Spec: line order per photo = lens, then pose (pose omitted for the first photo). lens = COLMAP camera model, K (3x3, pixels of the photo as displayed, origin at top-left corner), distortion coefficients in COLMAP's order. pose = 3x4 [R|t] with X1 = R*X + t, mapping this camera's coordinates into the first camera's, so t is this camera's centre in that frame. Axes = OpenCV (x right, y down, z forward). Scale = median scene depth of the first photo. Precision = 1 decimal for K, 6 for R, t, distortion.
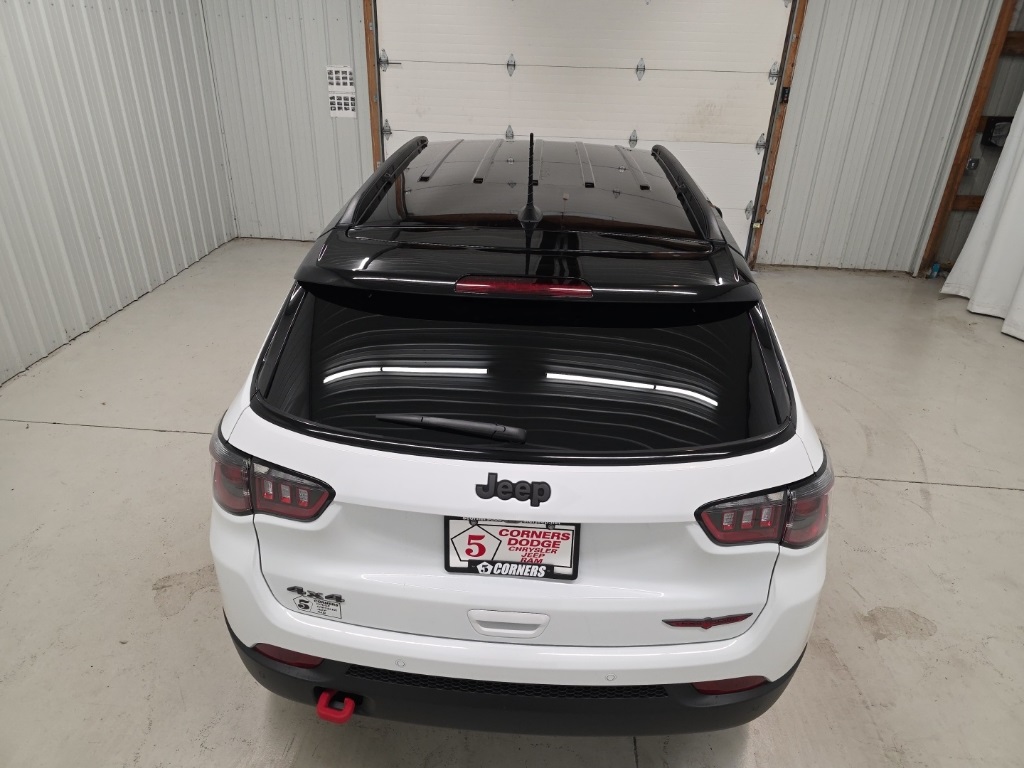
lens RADIAL K [[699.2, 0, 522.0], [0, 699.2, 388.6], [0, 0, 1]] dist [0.050685, -0.048467]
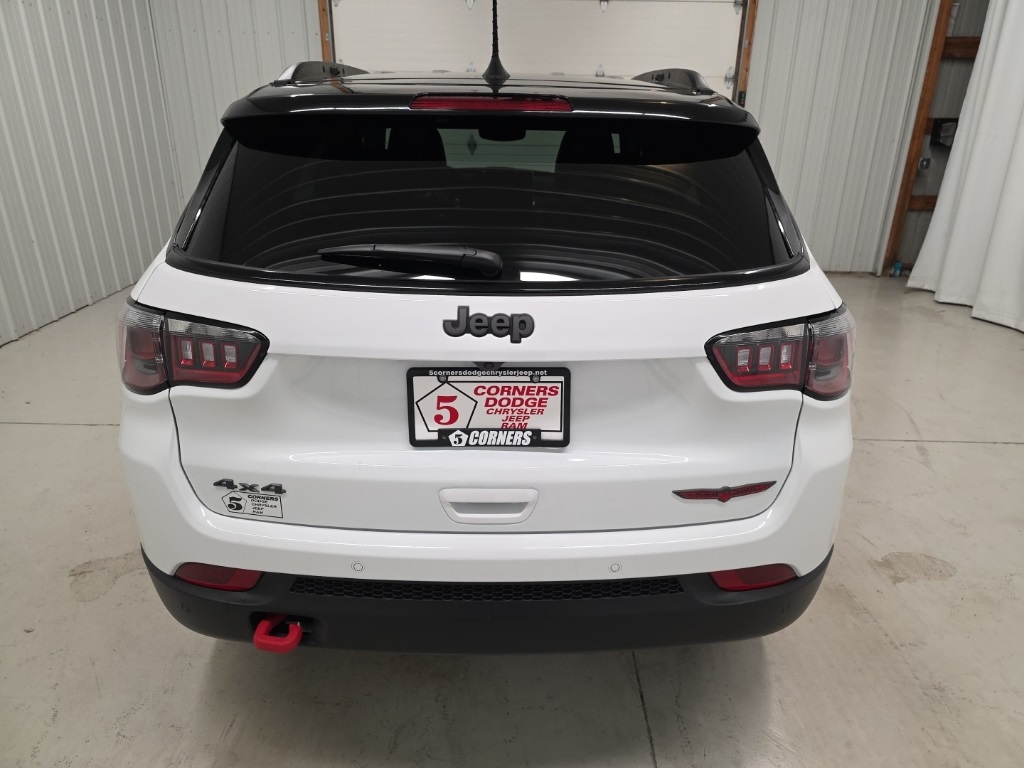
lens RADIAL K [[699.2, 0, 538.7], [0, 699.2, 382.5], [0, 0, 1]] dist [0.050685, -0.048467]
pose [[0.997086, -0.039053, 0.065536, -0.007159], [0.045018, 0.994726, -0.092165, 0.197602], [-0.061591, 0.094847, 0.993585, 0.121572]]
